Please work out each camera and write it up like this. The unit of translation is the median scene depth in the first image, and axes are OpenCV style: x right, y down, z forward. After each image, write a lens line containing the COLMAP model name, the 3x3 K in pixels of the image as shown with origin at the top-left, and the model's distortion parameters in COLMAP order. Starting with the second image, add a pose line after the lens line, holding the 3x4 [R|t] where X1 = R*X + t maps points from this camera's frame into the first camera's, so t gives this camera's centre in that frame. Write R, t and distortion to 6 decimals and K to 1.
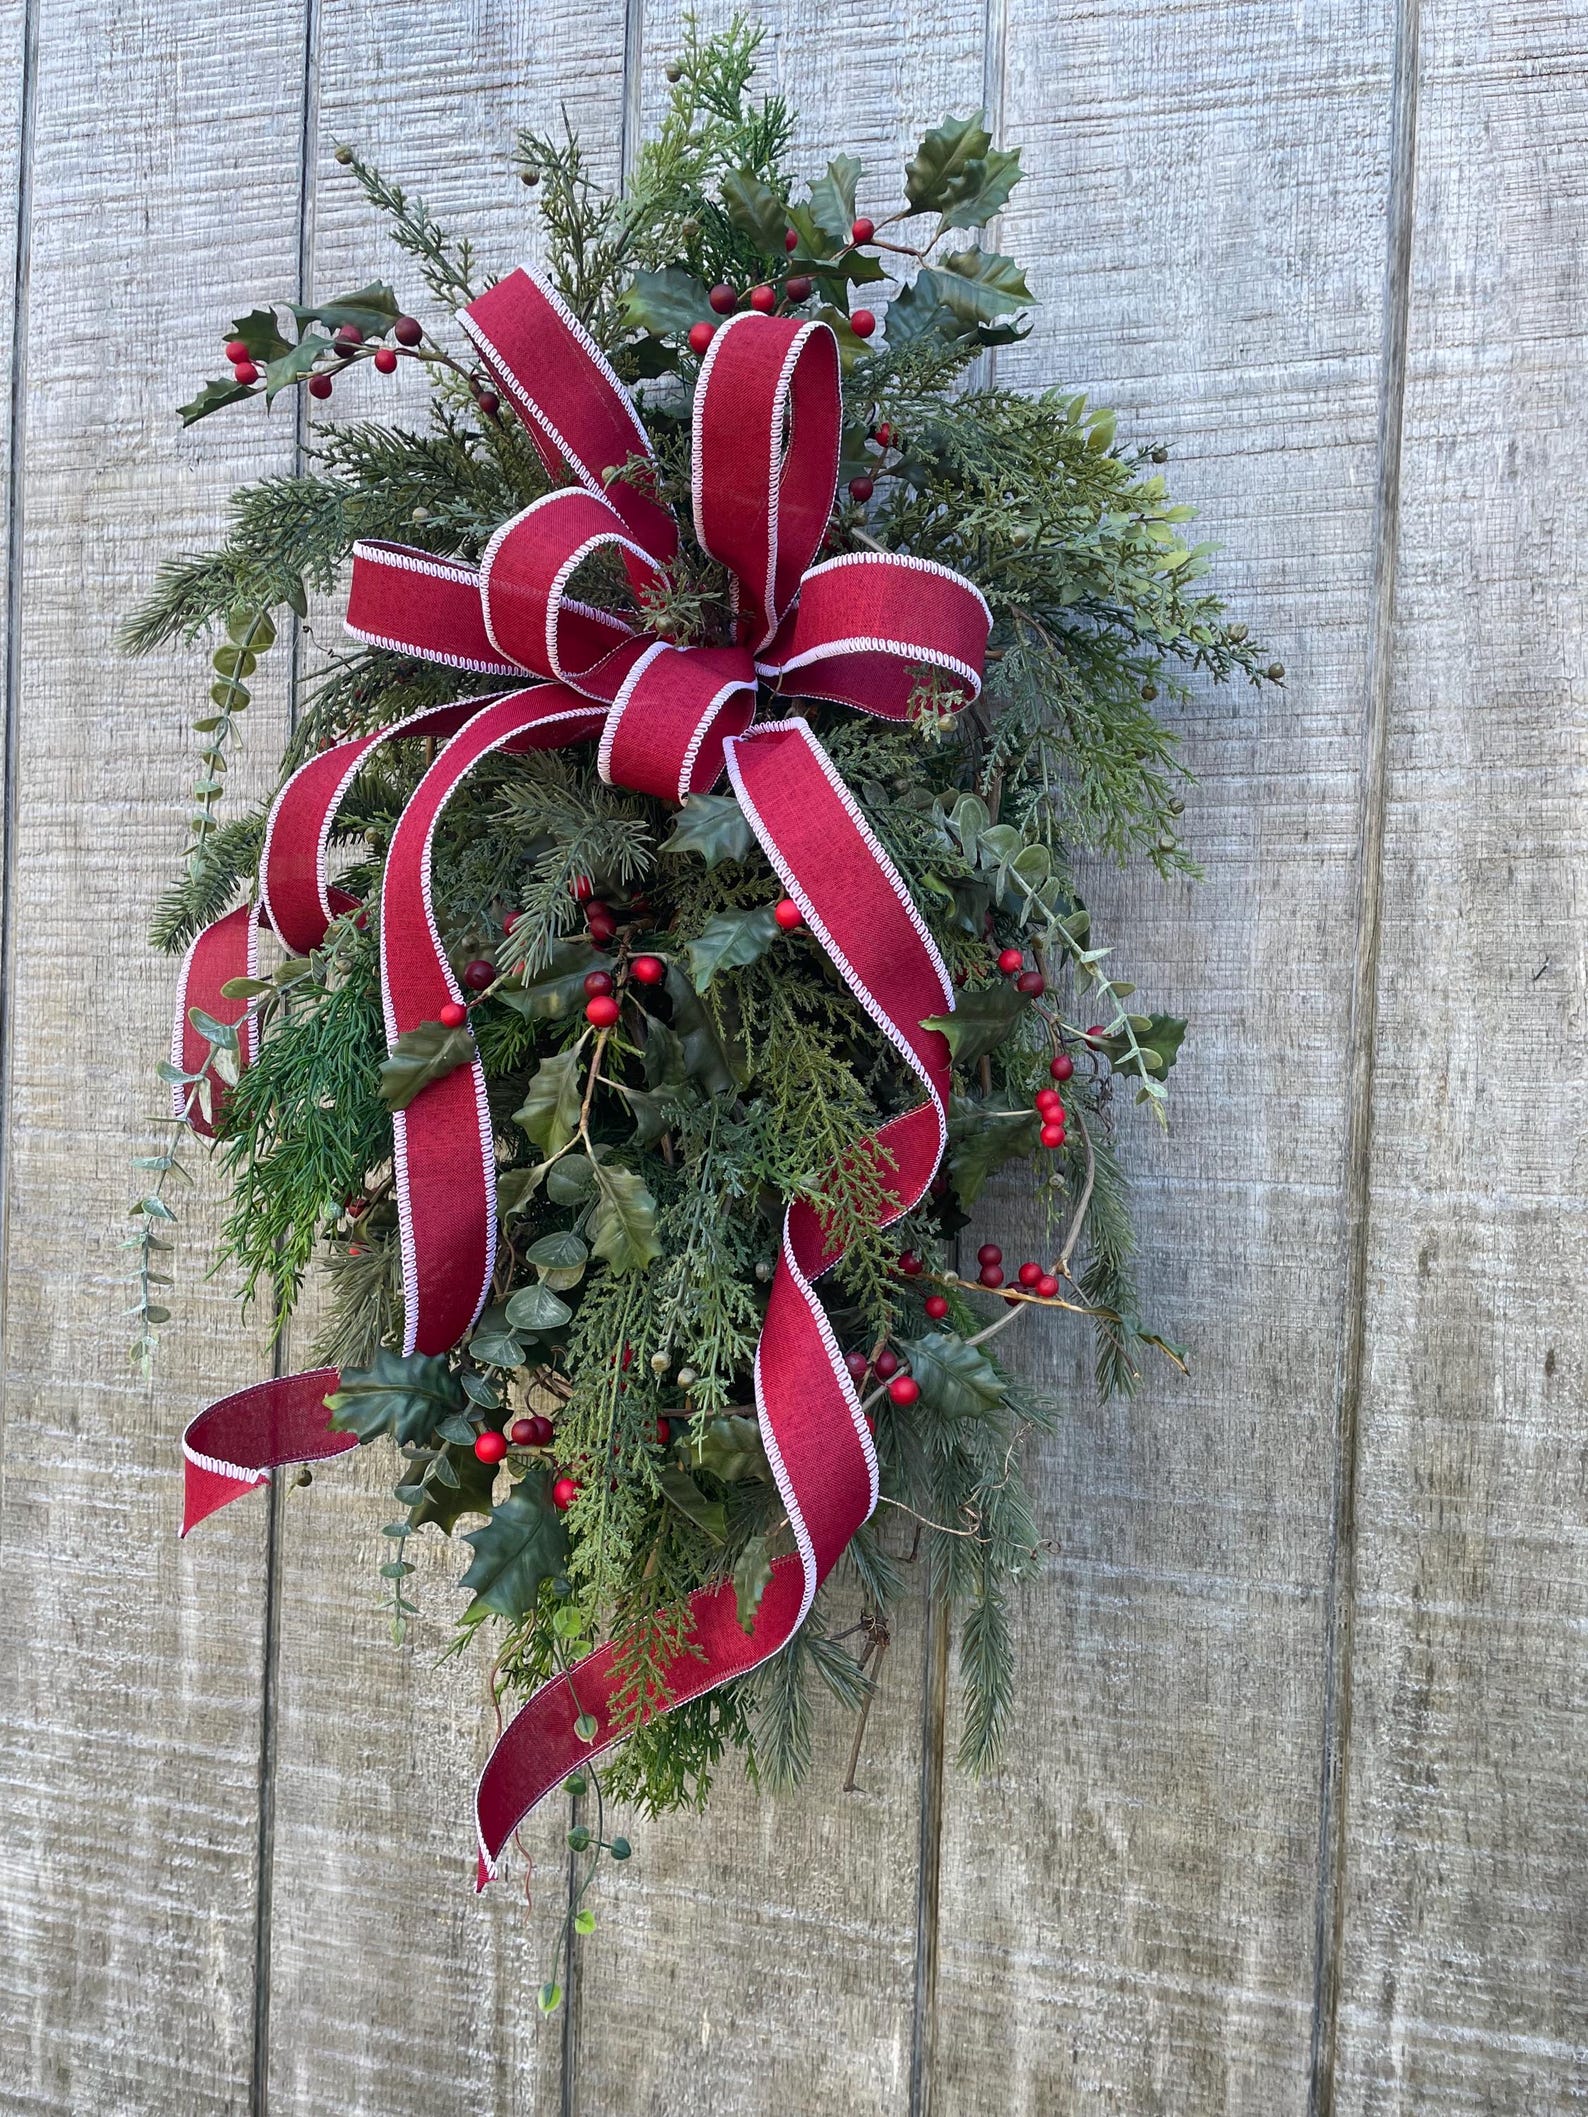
lens RADIAL K [[1545.7, 0, 830.0], [0, 1545.7, 1049.8], [0, 0, 1]] dist [0.090853, -0.109128]
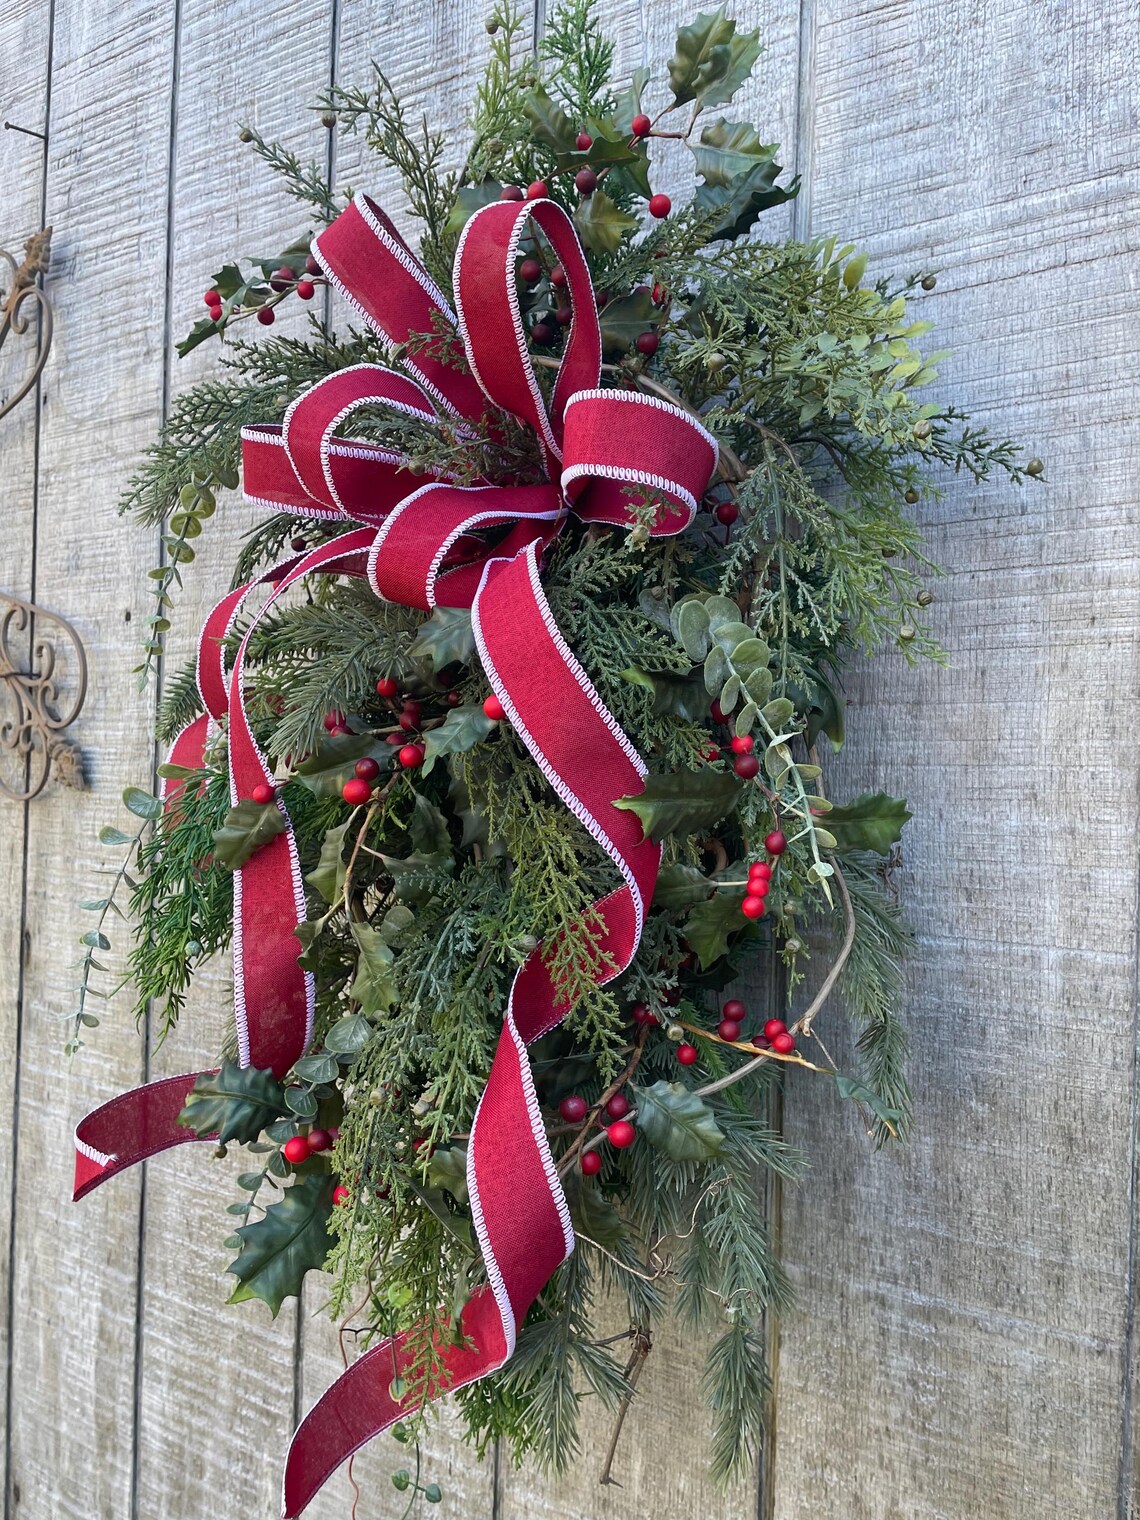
lens RADIAL K [[1122.3, 0, 602.6], [0, 1122.3, 763.1], [0, 0, 1]] dist [0.085872, -0.106720]
pose [[0.955353, -0.006132, -0.295404, 0.212014], [-0.003358, 0.999495, -0.031607, -0.014916], [0.295449, 0.031188, 0.954849, 0.167051]]
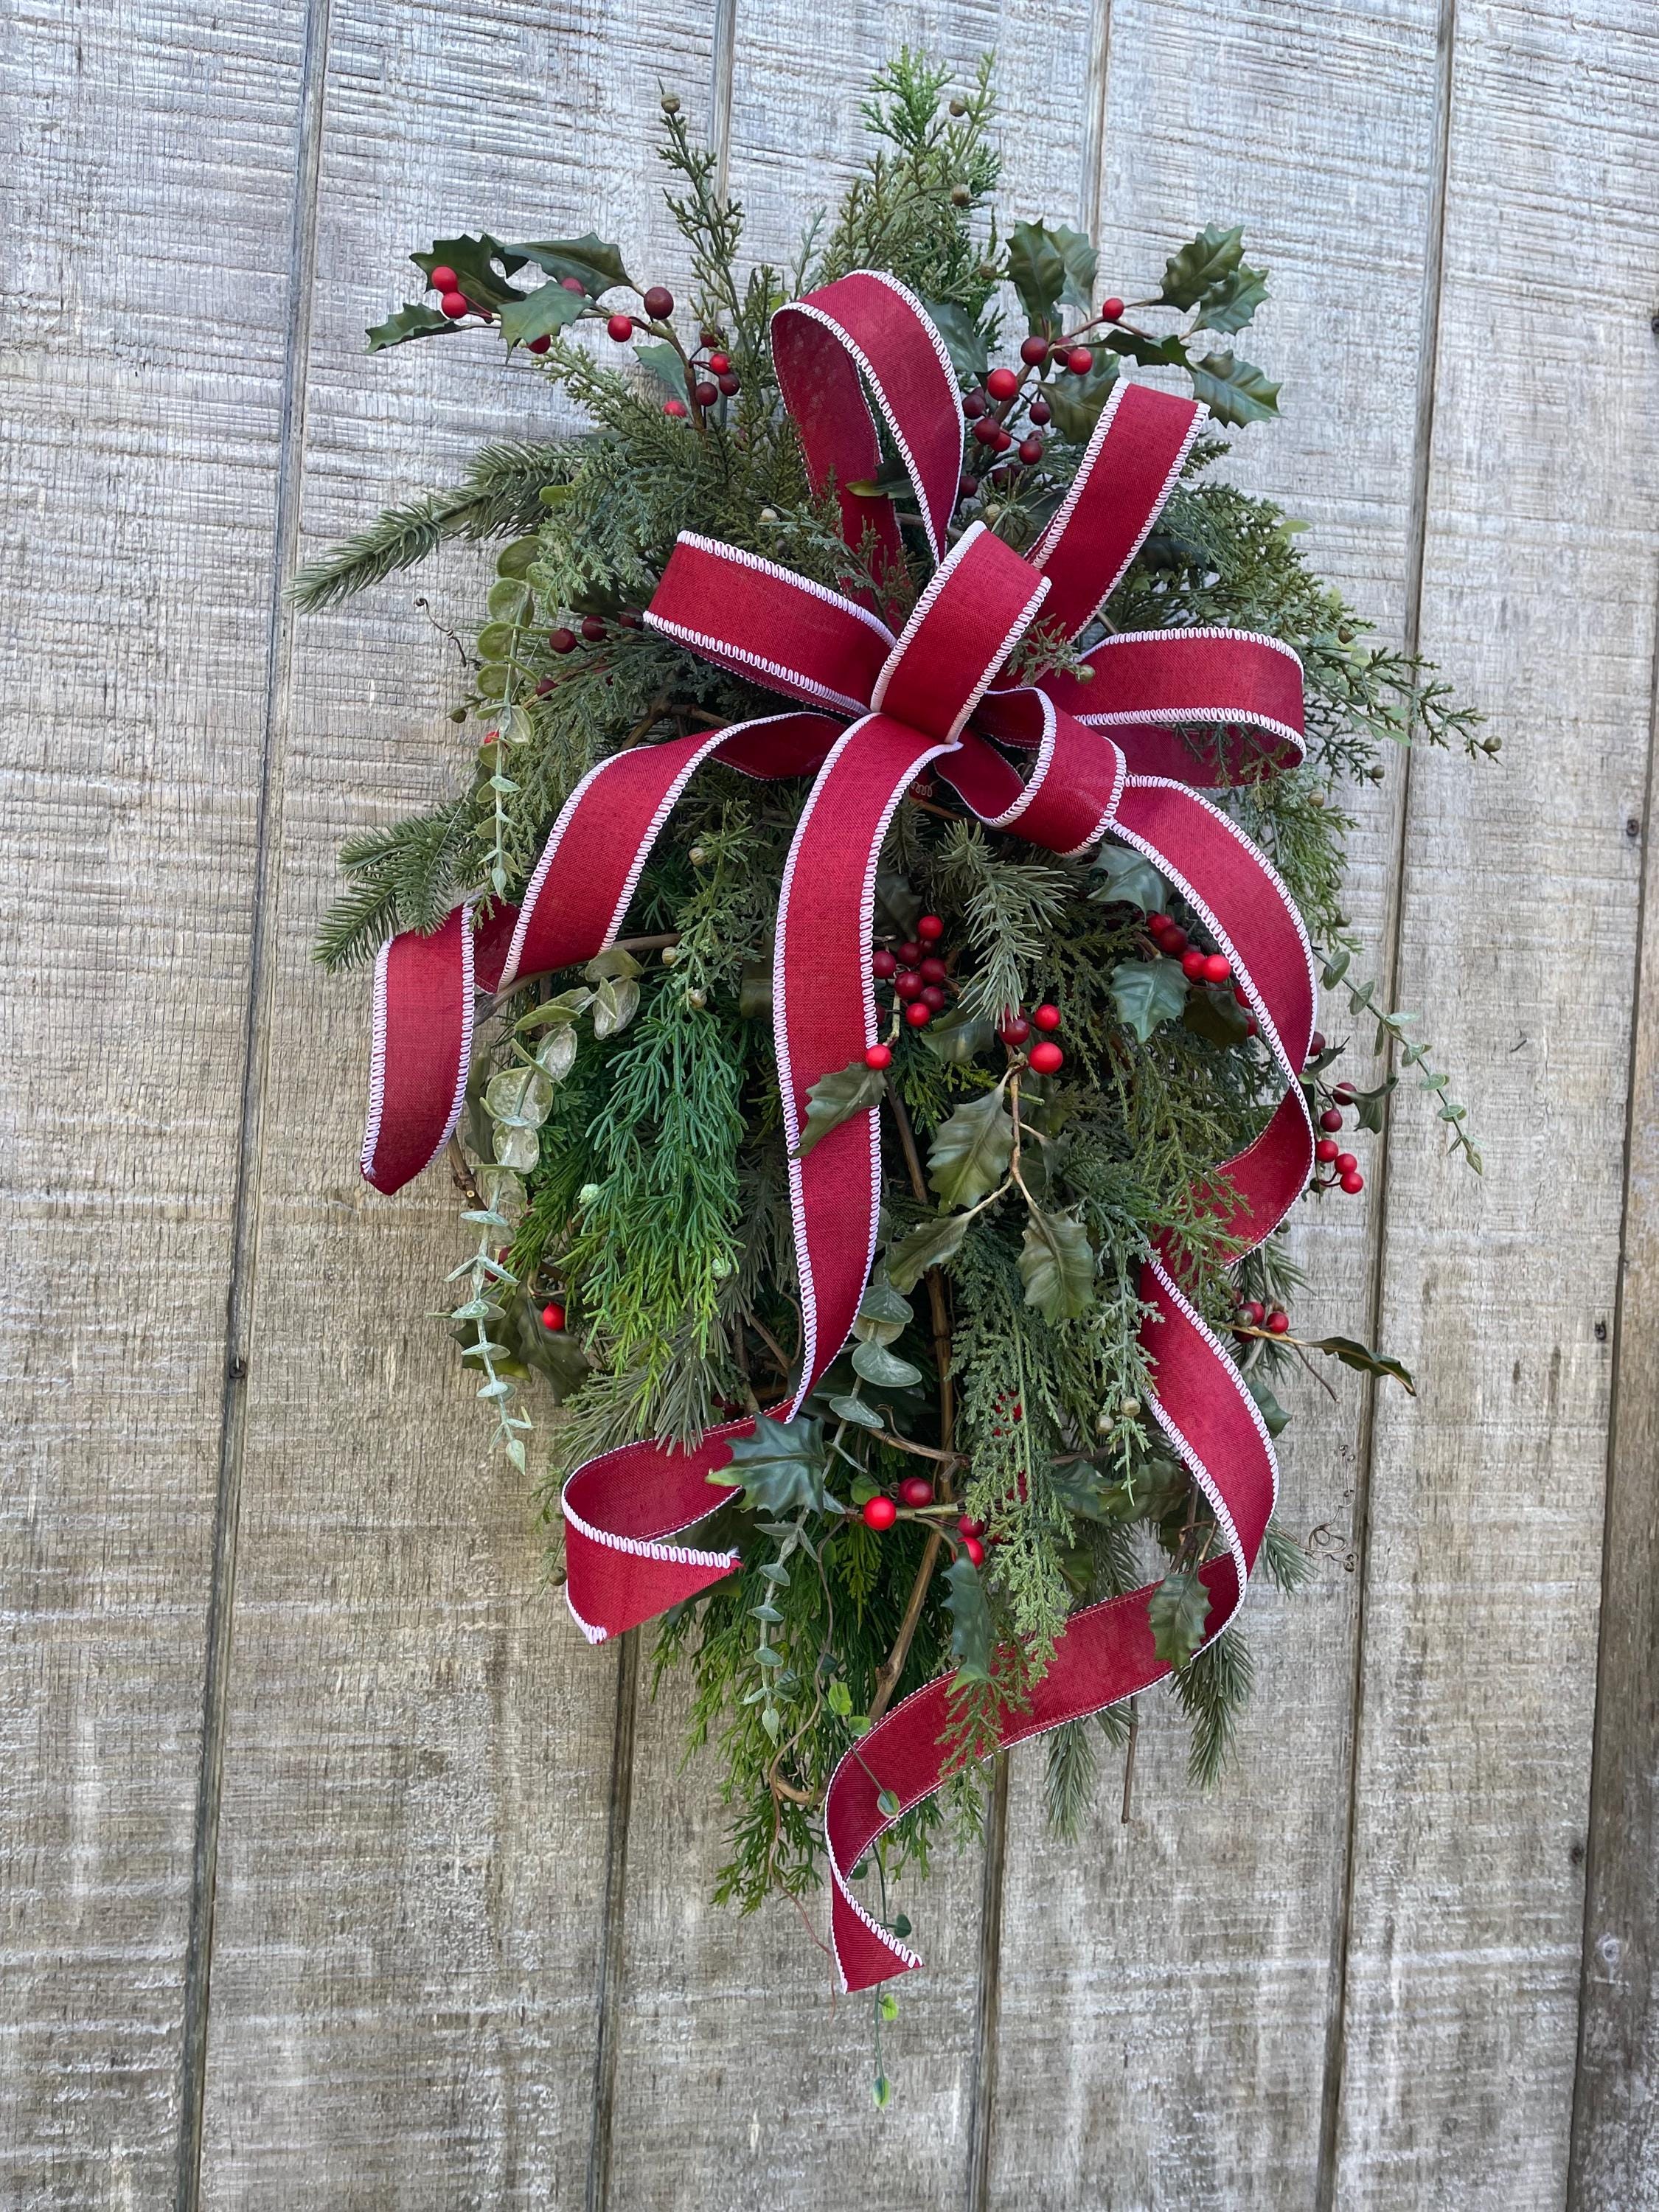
lens RADIAL K [[1602.7, 0, 838.2], [0, 1602.7, 1094.0], [0, 0, 1]] dist [0.088309, -0.105222]
pose [[0.903838, 0.019614, 0.427425, -0.516146], [-0.015738, 0.999797, -0.012599, 0.010948], [-0.427585, 0.004661, 0.903963, 0.097704]]
